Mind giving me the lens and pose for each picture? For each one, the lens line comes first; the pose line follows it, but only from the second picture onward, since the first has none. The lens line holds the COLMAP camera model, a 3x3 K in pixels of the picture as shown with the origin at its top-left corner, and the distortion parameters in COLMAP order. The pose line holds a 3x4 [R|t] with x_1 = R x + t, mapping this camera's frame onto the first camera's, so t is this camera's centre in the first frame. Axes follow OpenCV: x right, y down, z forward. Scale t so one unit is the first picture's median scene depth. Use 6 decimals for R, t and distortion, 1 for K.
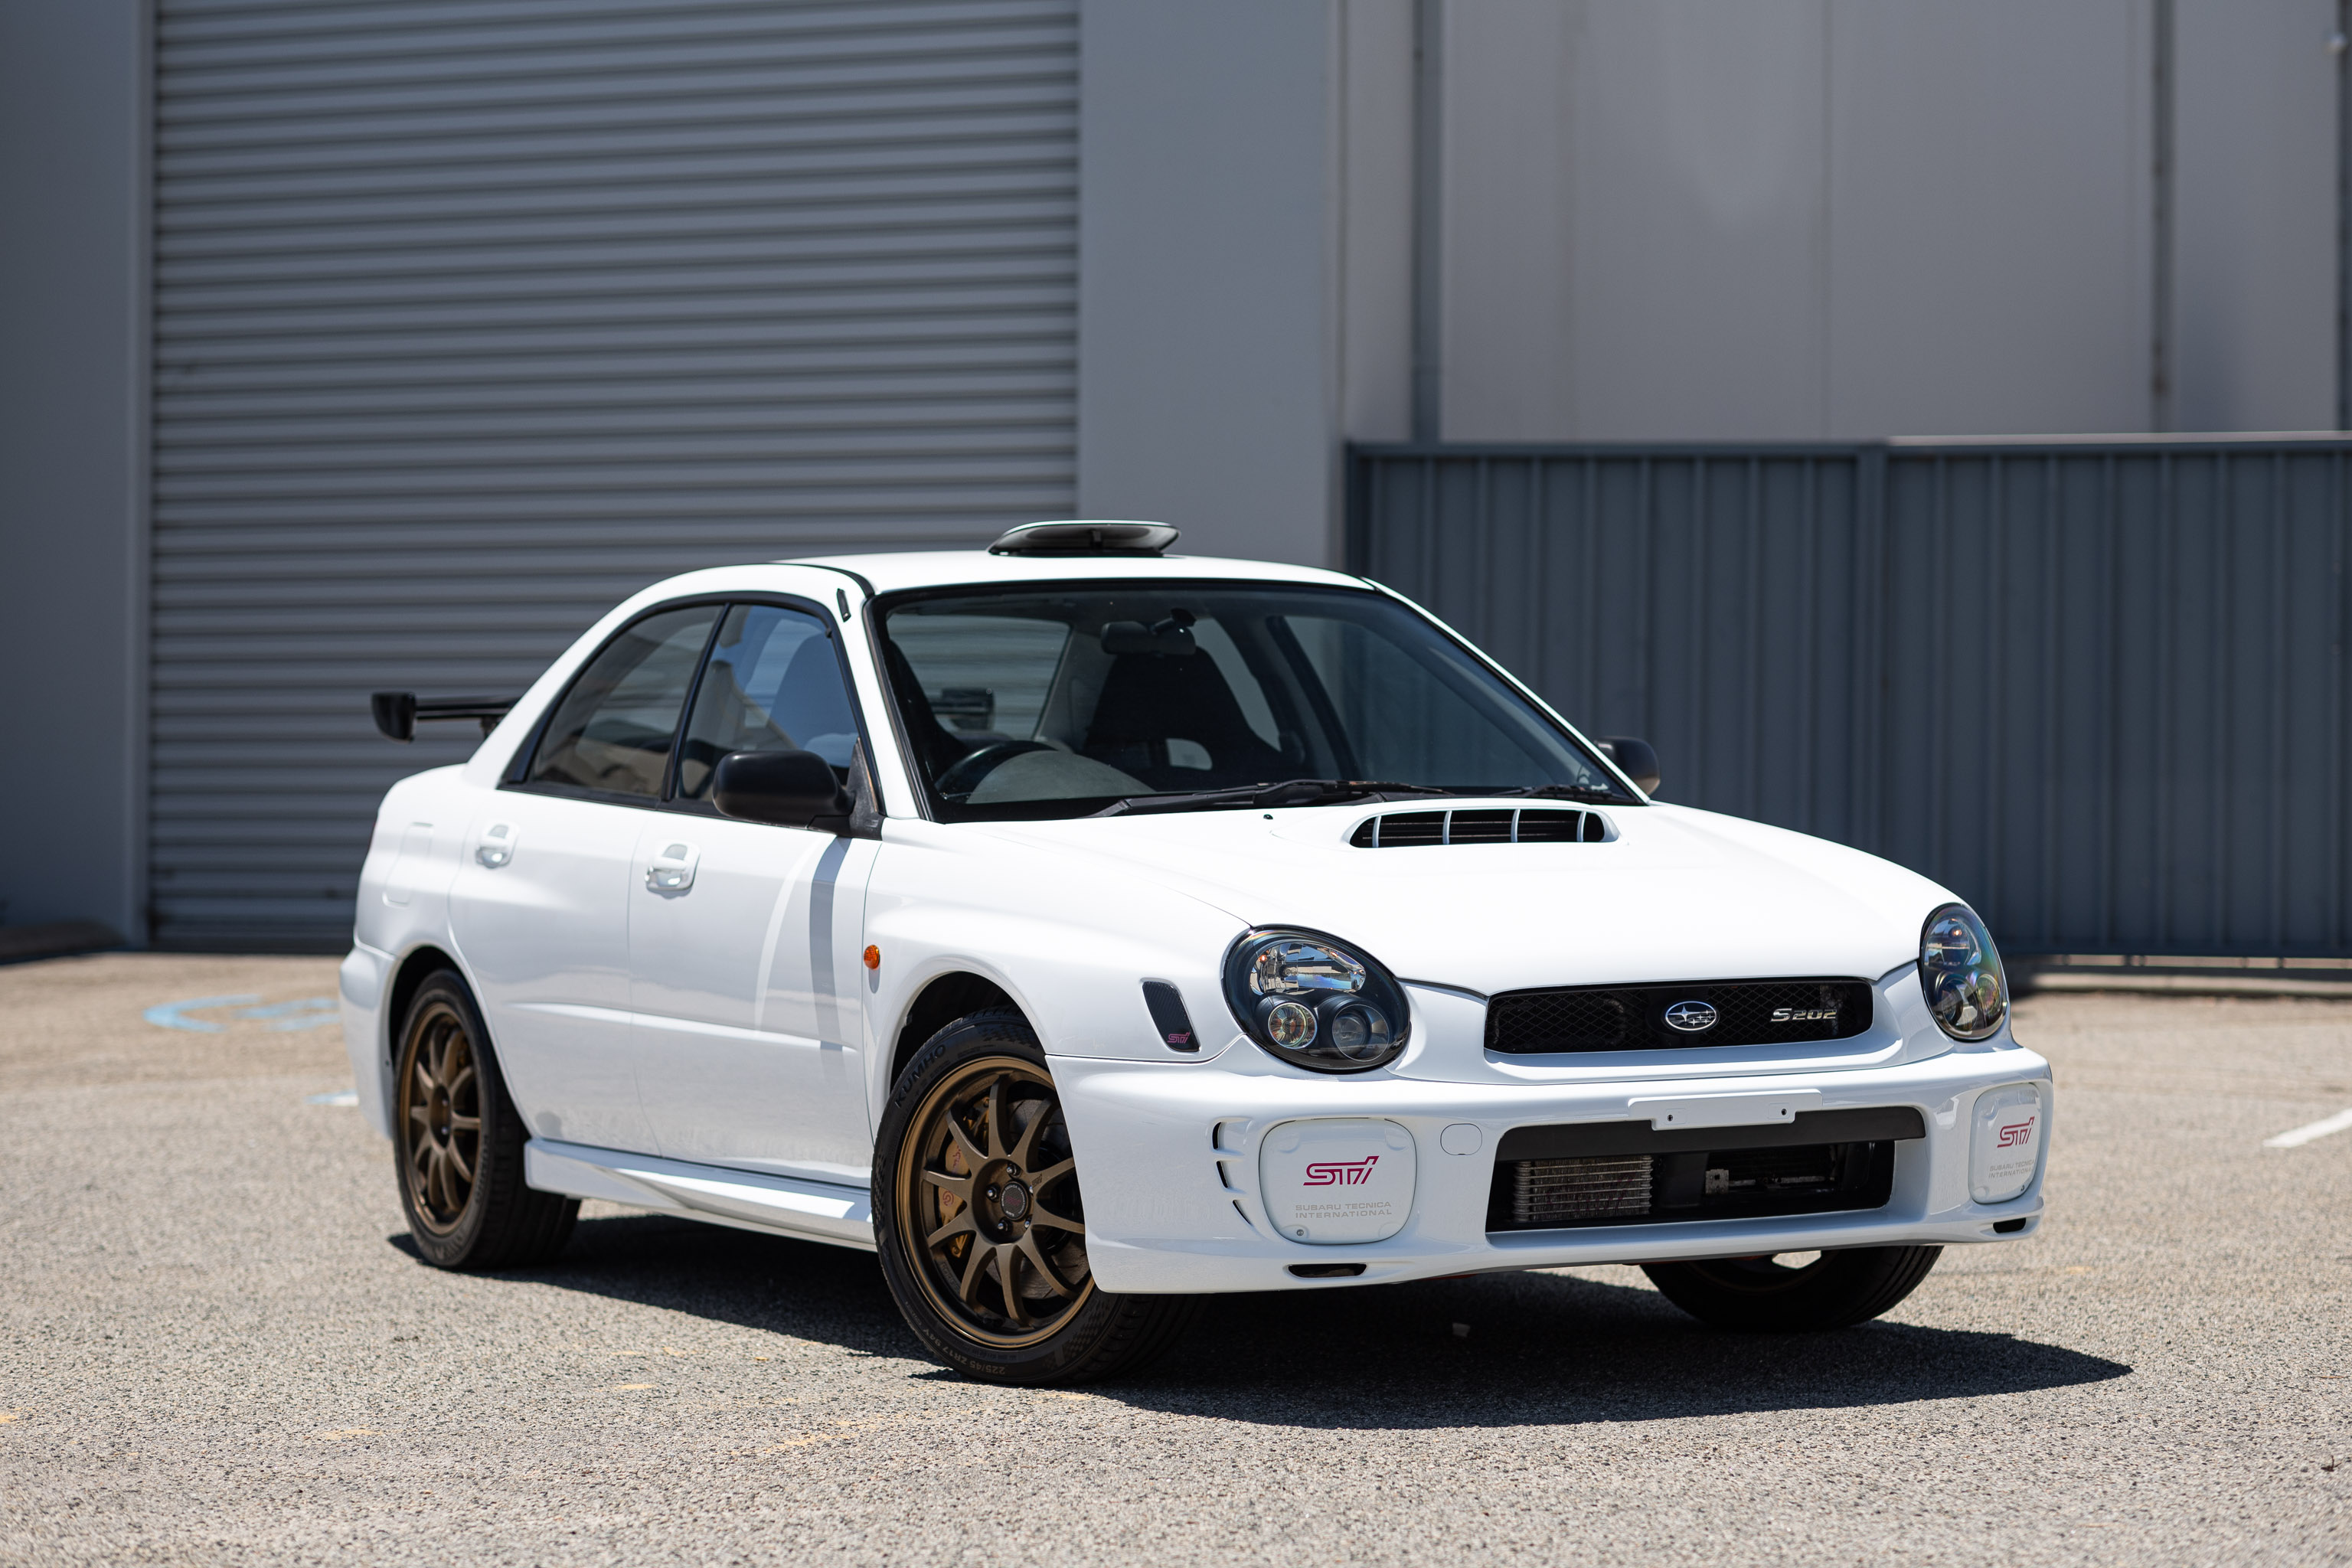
lens RADIAL K [[5750.4, 0, 1174.2], [0, 5750.4, 684.6], [0, 0, 1]] dist [-0.006668, 0.388116]
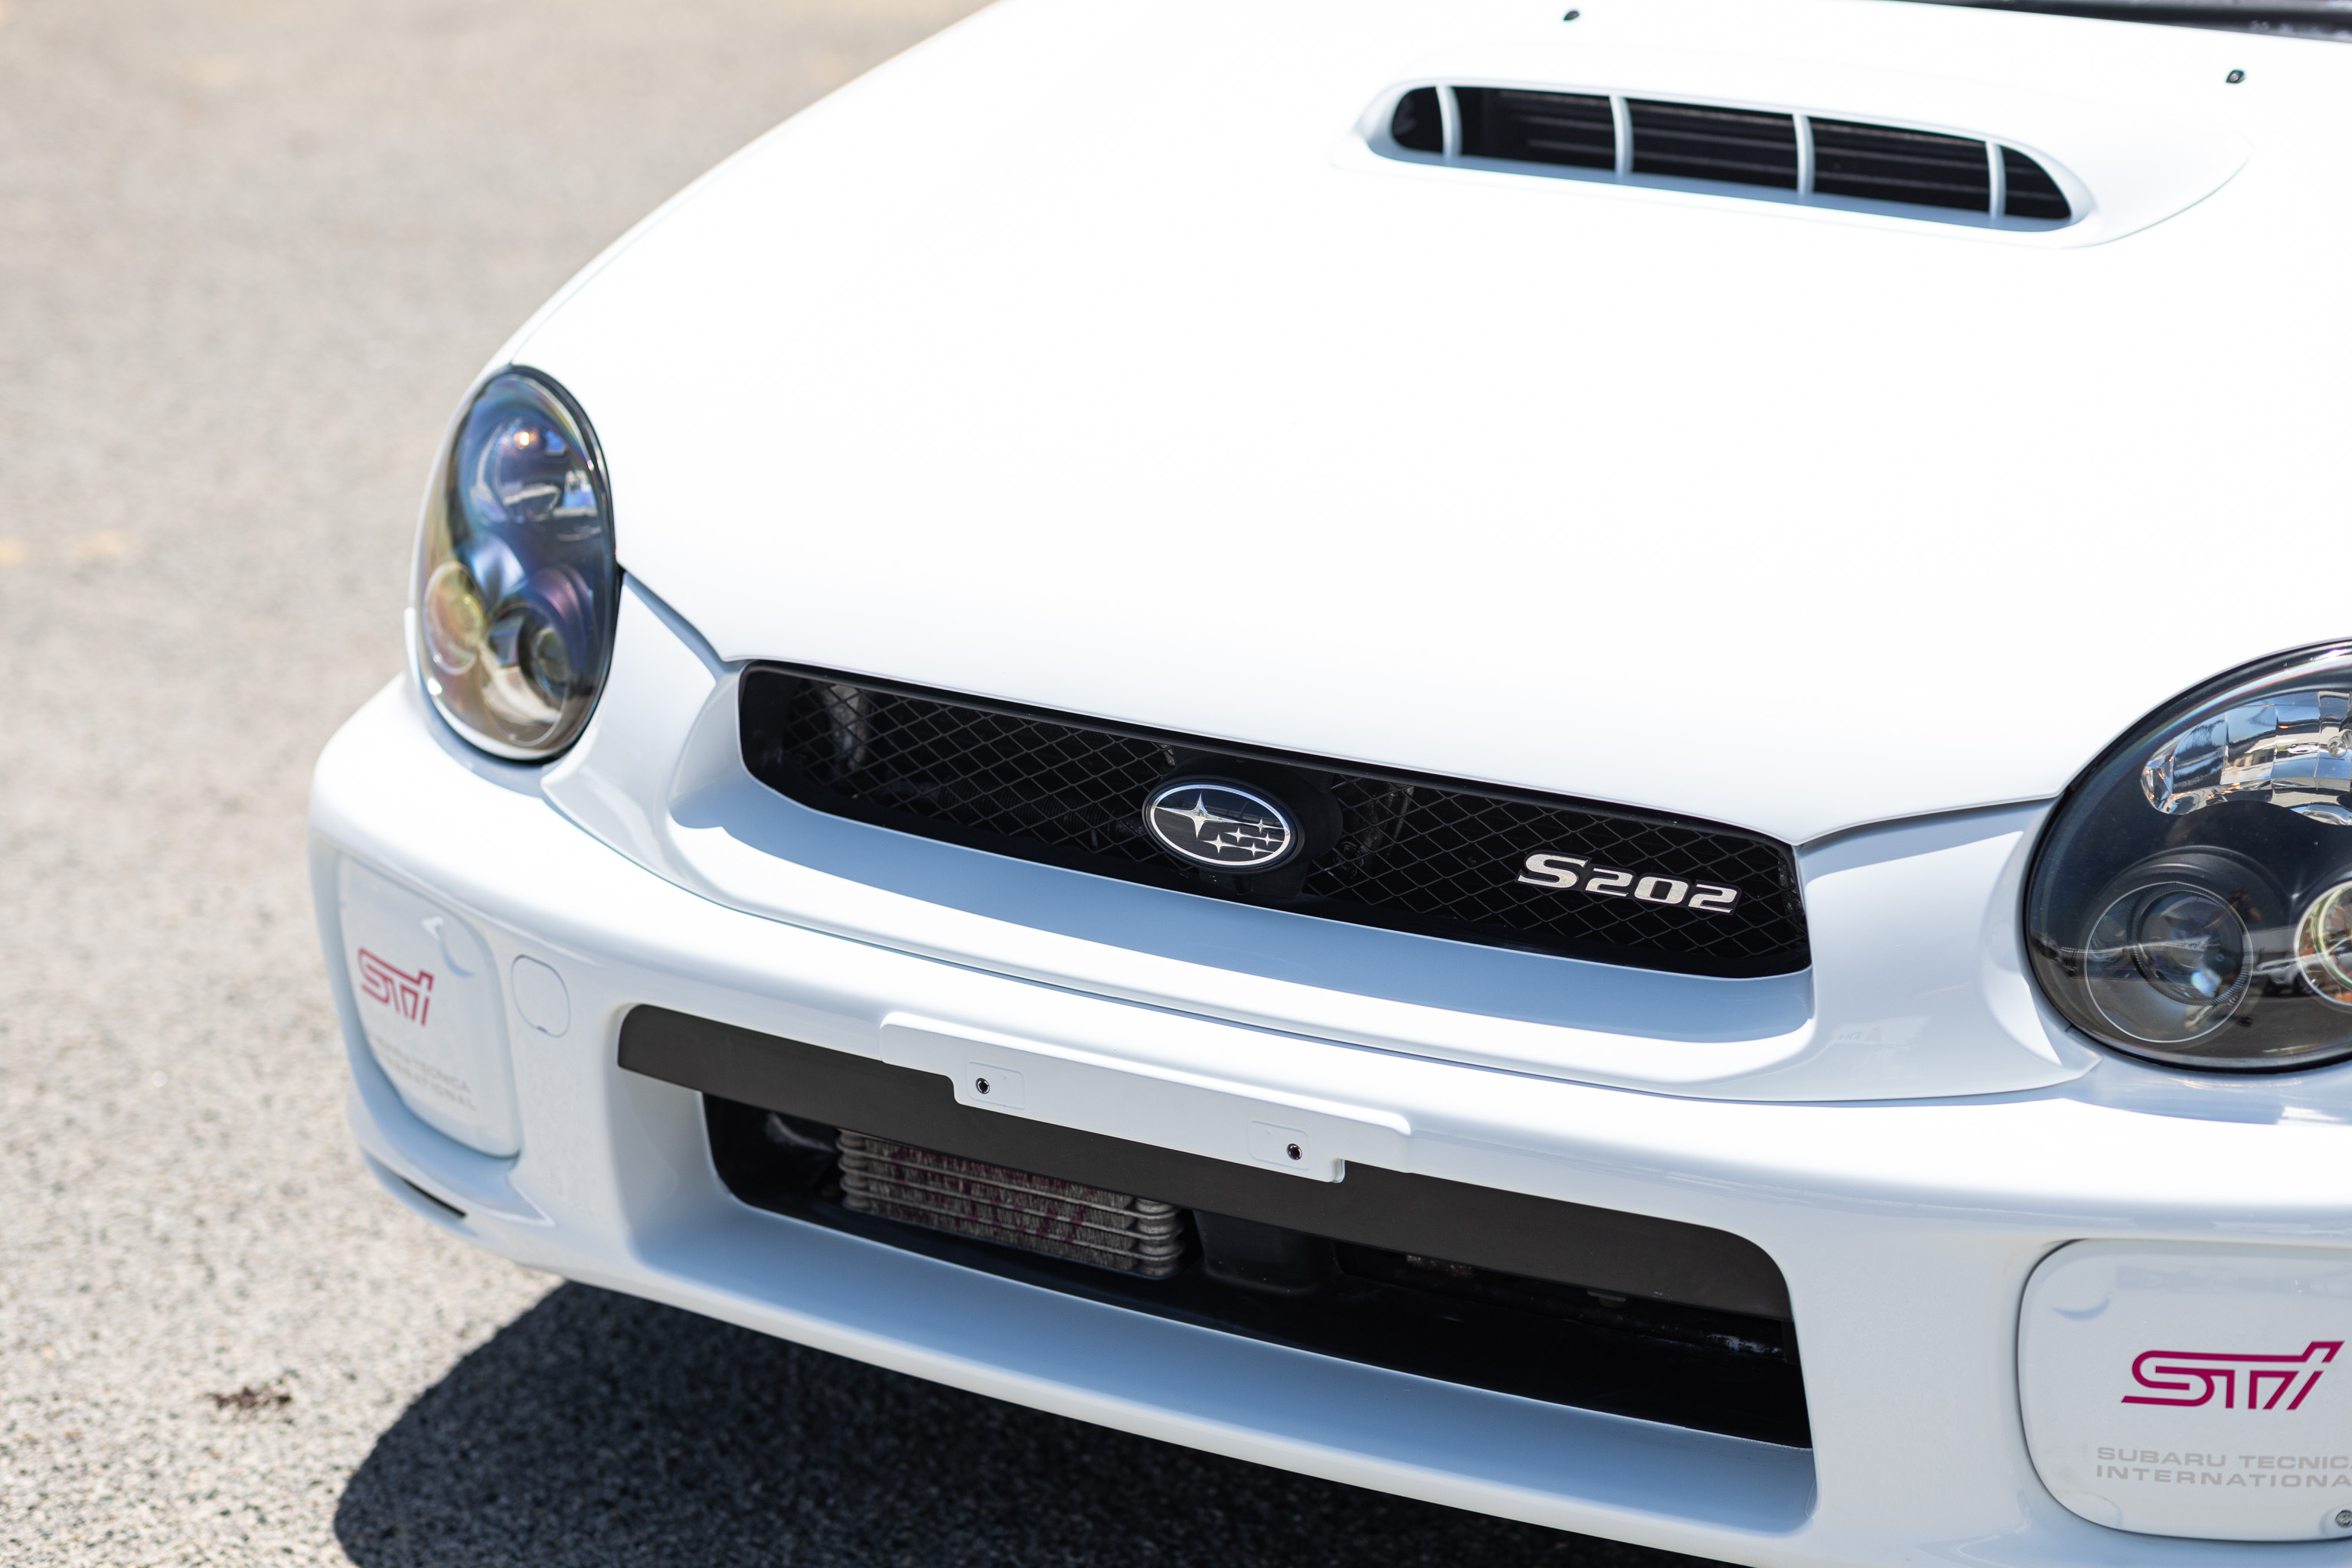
lens RADIAL K [[5674.7, 0, 1126.3], [0, 5674.7, 786.1], [0, 0, 1]] dist [0.001509, 0.527775]
pose [[0.501059, 0.271174, -0.821830, 0.385878], [0.012154, 0.947340, 0.319999, -0.061859], [0.865328, -0.170327, 0.471377, 0.819310]]
